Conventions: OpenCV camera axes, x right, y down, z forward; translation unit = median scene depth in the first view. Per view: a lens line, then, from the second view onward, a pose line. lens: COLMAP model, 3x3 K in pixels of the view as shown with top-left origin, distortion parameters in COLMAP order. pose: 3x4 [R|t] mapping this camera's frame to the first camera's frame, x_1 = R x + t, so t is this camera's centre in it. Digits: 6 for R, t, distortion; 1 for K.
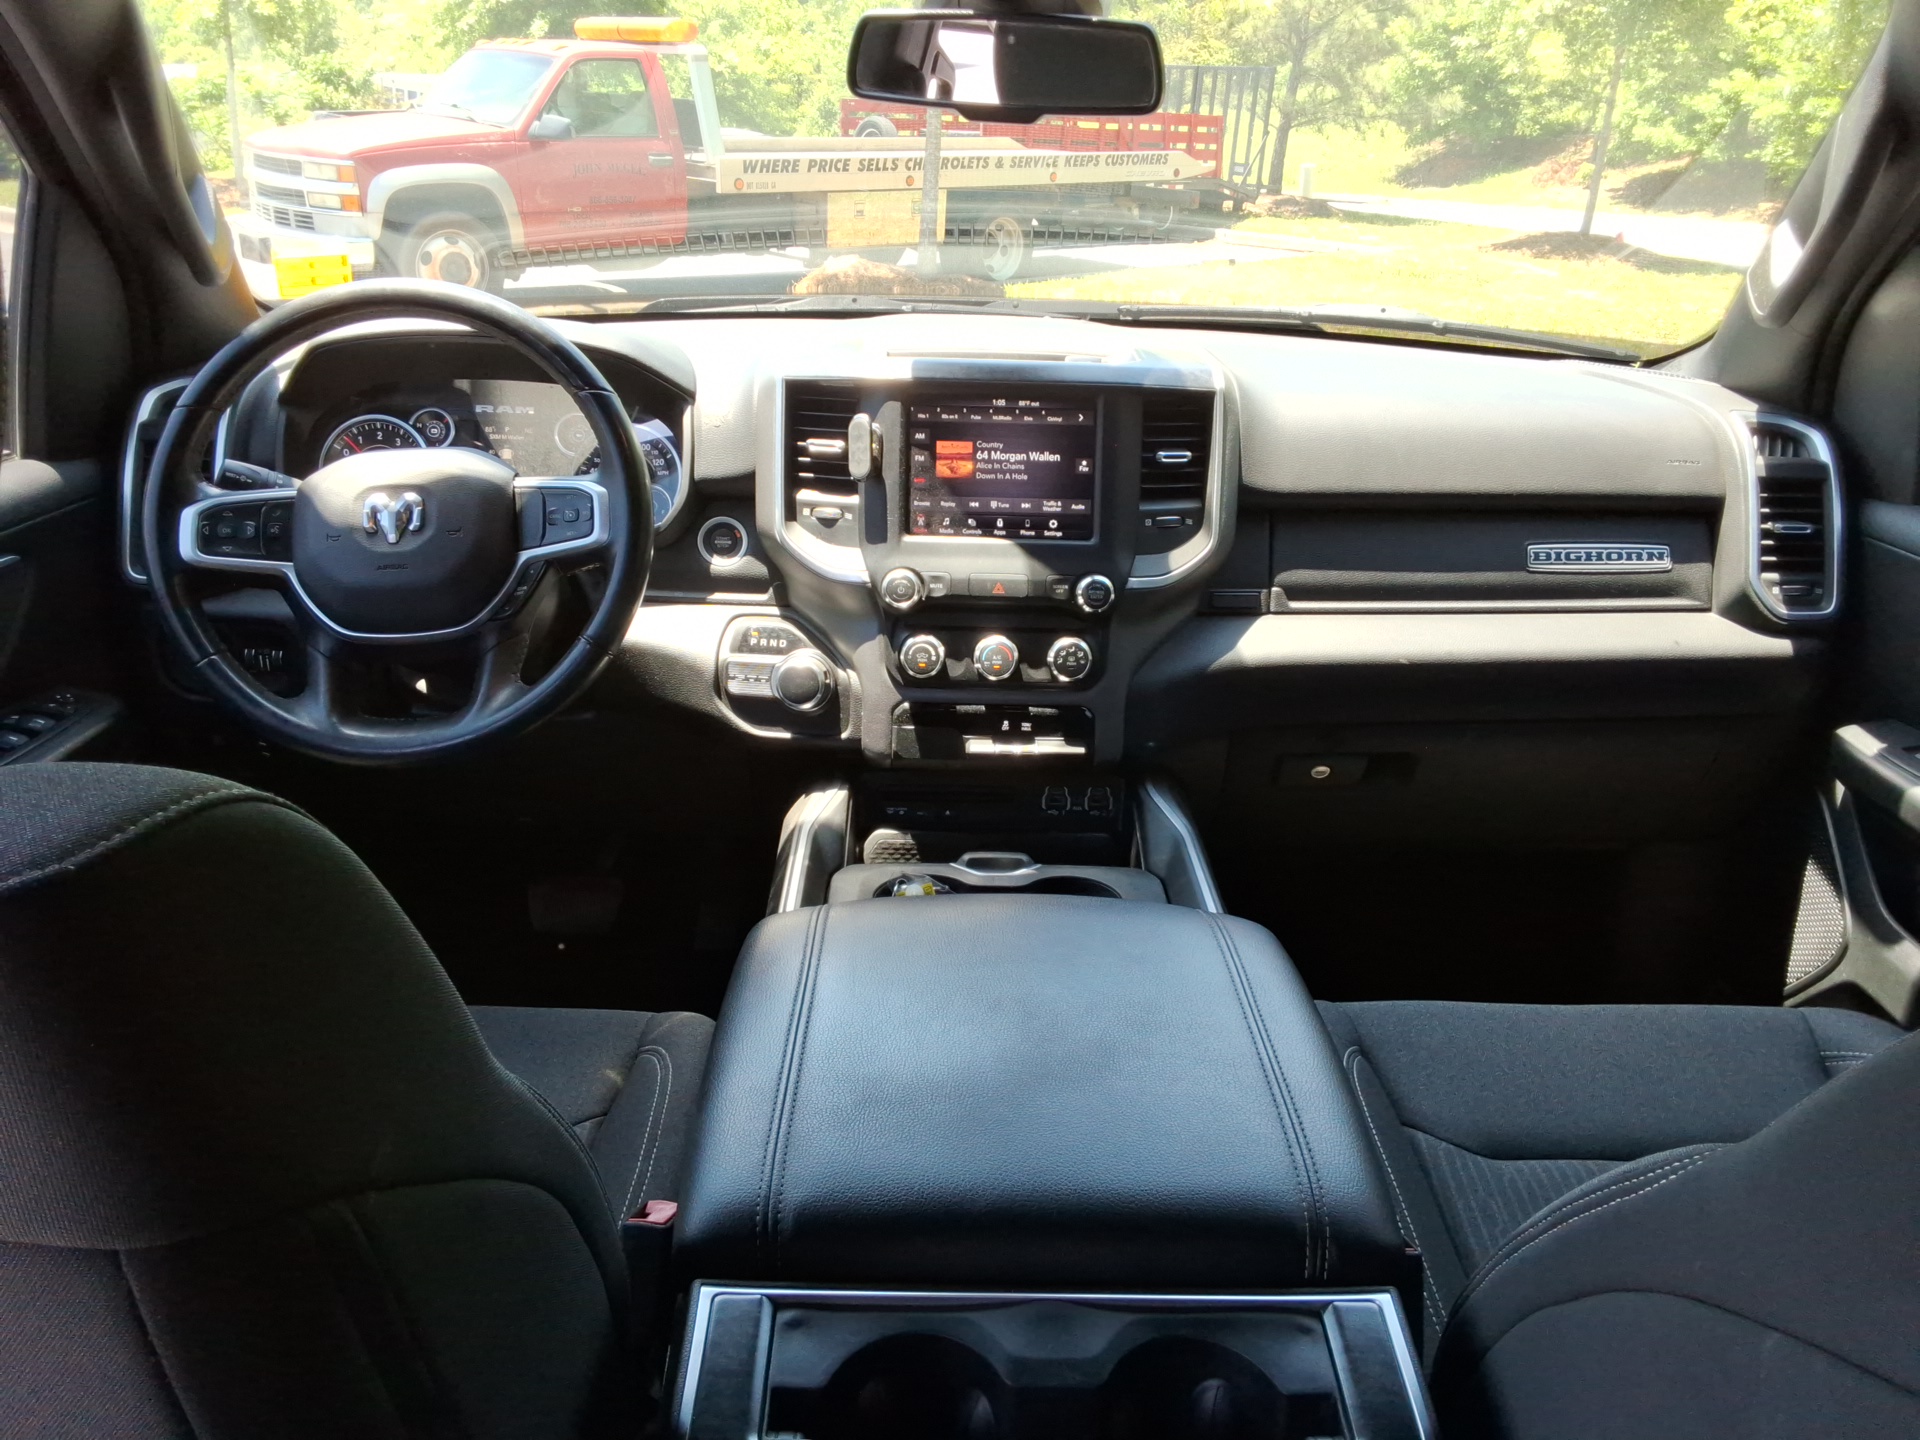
lens RADIAL K [[1532.6, 0, 975.5], [0, 1532.6, 722.3], [0, 0, 1]] dist [0.095823, -0.144981]
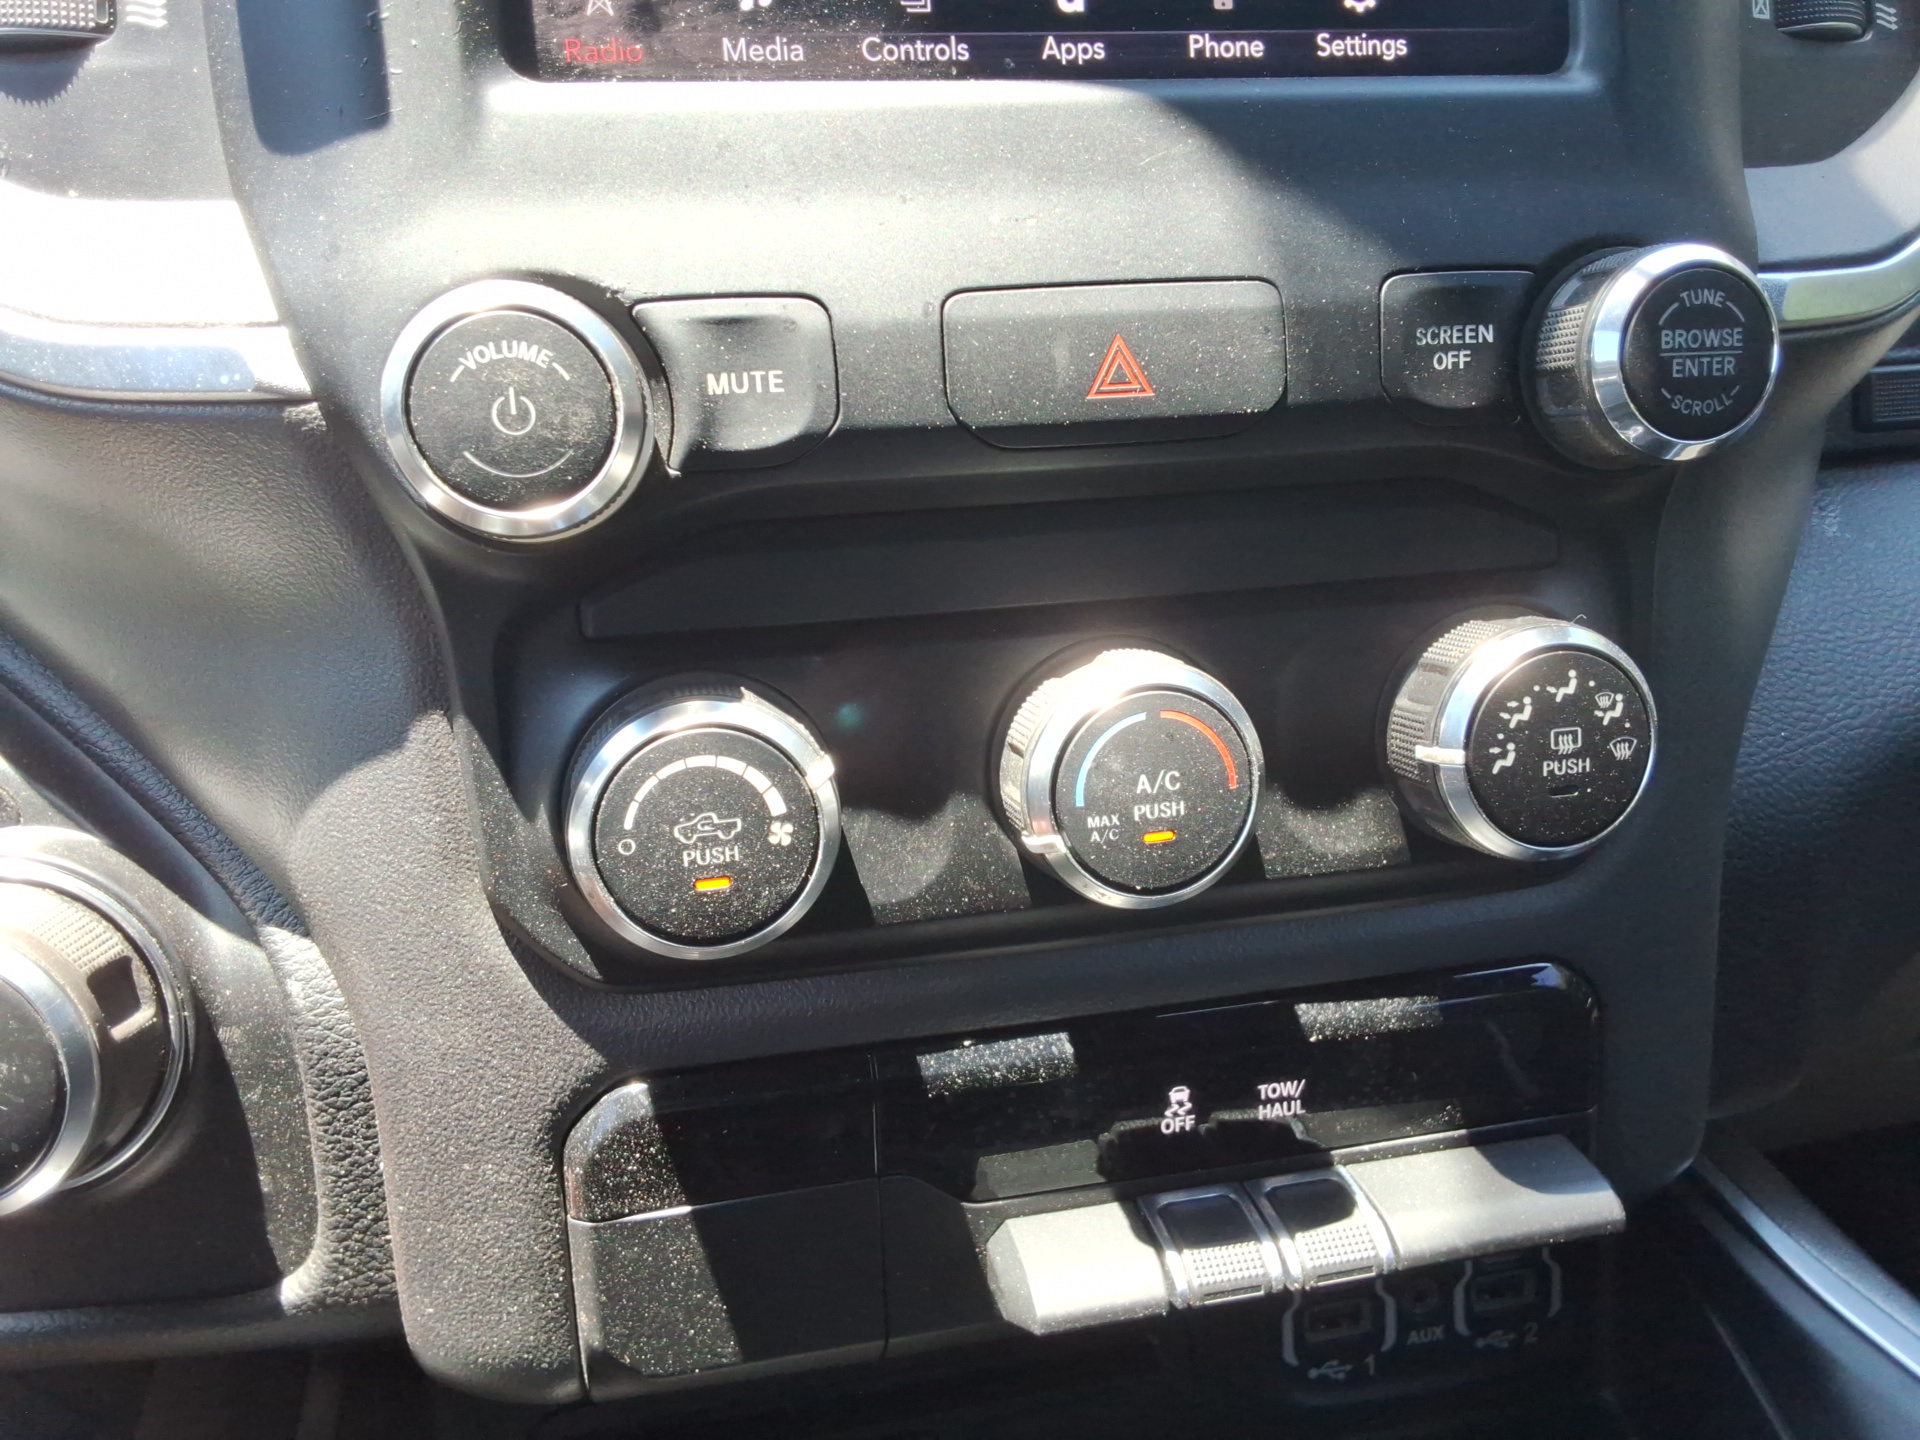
lens RADIAL K [[1532.6, 0, 954.7], [0, 1532.6, 719.7], [0, 0, 1]] dist [0.095823, -0.144981]
pose [[0.979290, -0.110675, 0.169535, -0.034839], [0.103558, 0.993351, 0.050287, -0.059245], [-0.173974, -0.031689, 0.984240, 0.829414]]
